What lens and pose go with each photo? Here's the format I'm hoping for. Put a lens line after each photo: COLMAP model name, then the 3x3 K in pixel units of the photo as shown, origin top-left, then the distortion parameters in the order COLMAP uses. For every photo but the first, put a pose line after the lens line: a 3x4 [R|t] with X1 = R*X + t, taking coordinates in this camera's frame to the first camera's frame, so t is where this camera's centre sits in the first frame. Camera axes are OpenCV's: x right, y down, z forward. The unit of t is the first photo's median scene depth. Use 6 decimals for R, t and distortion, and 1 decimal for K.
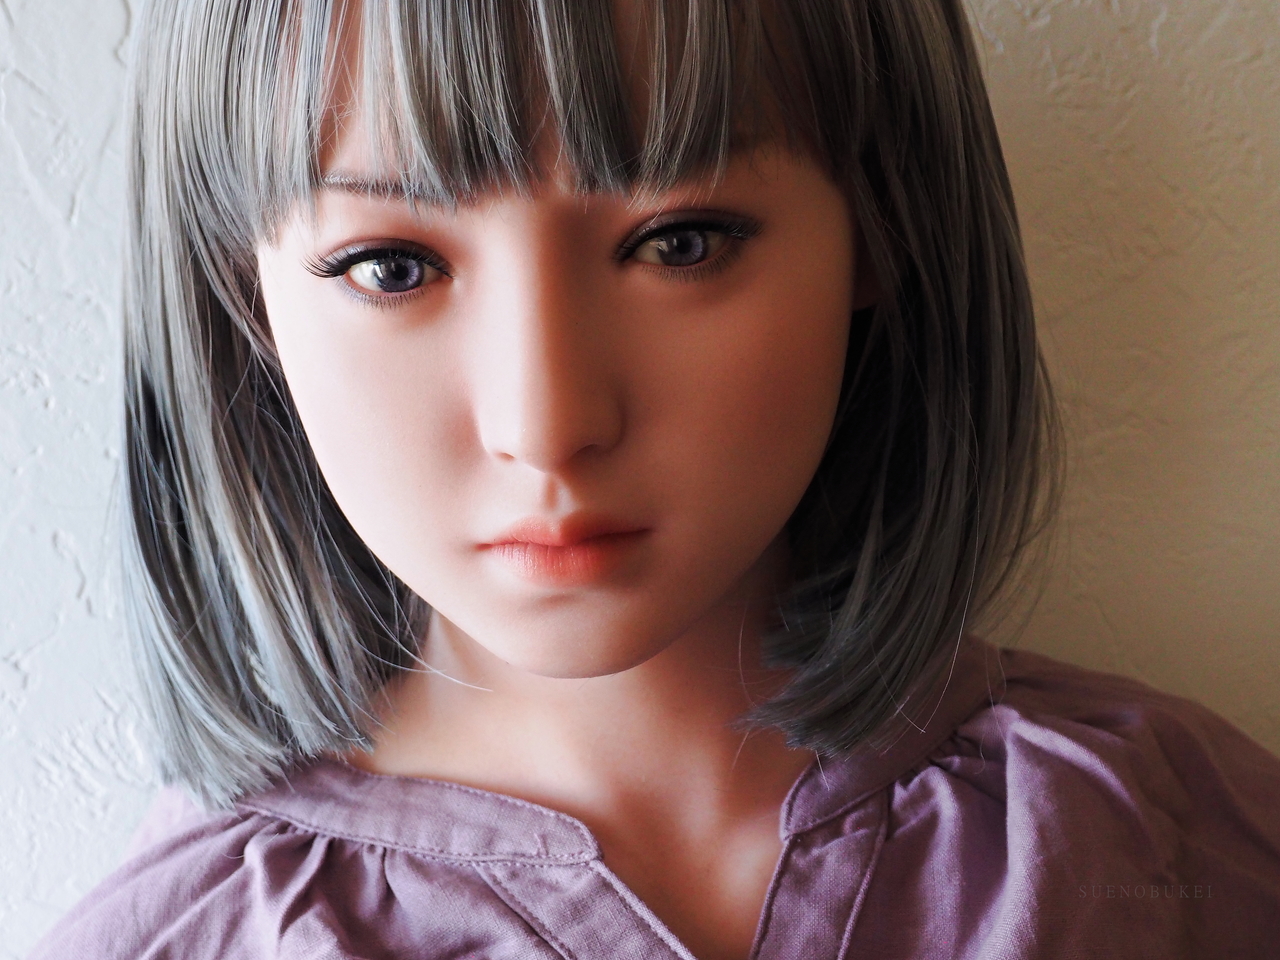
lens RADIAL K [[3014.1, 0, 640.0], [0, 3014.1, 480.0], [0, 0, 1]] dist [-0.039067, 0.315110]
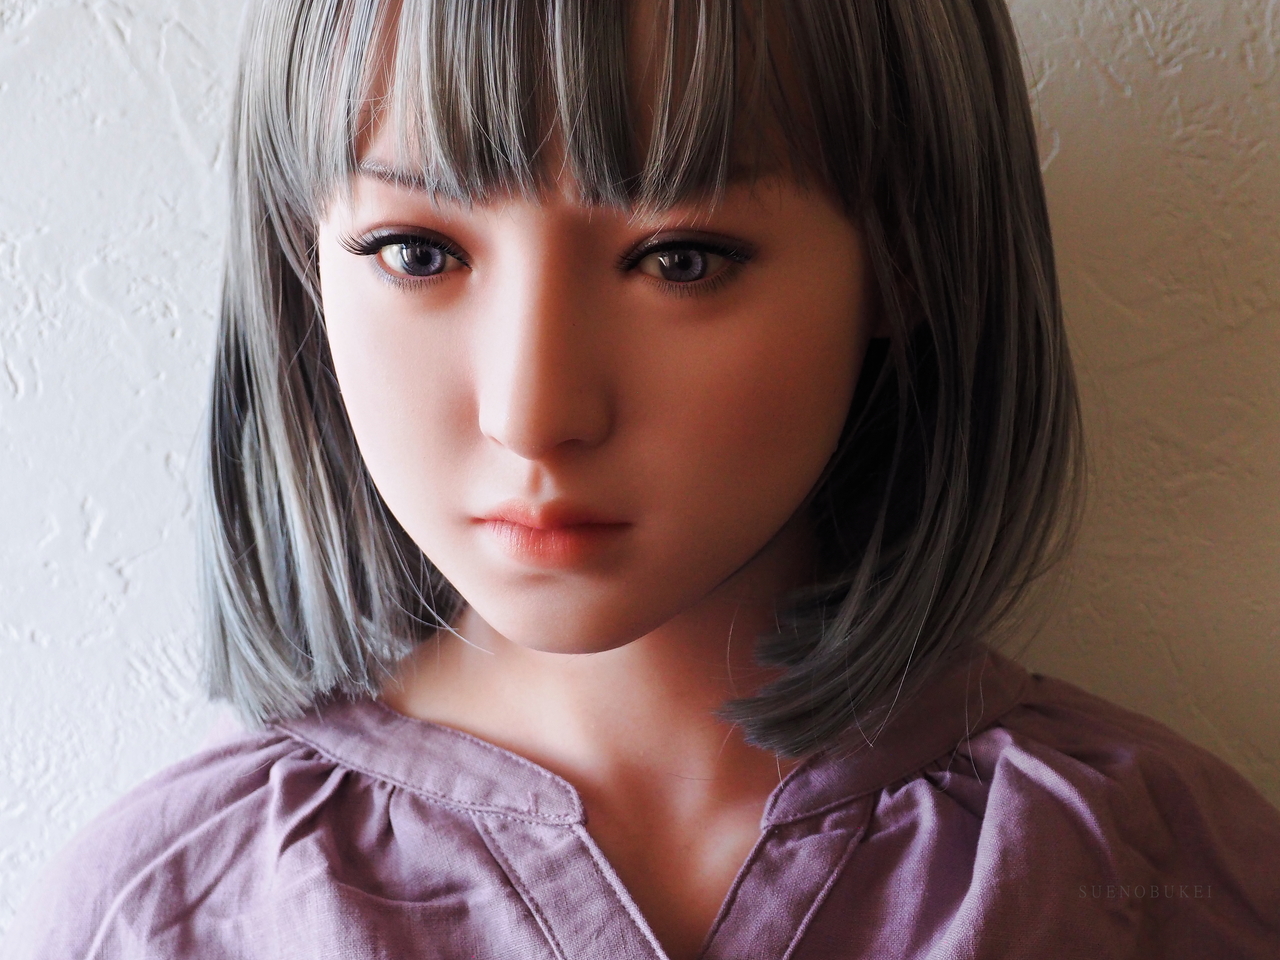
lens RADIAL K [[3014.1, 0, 640.0], [0, 3014.1, 480.0], [0, 0, 1]] dist [-0.039067, 0.315110]
pose [[0.983298, 0.119995, -0.136843, 0.136337], [-0.117130, 0.992698, 0.028826, -0.027234], [0.139303, -0.012316, 0.990173, -0.047220]]
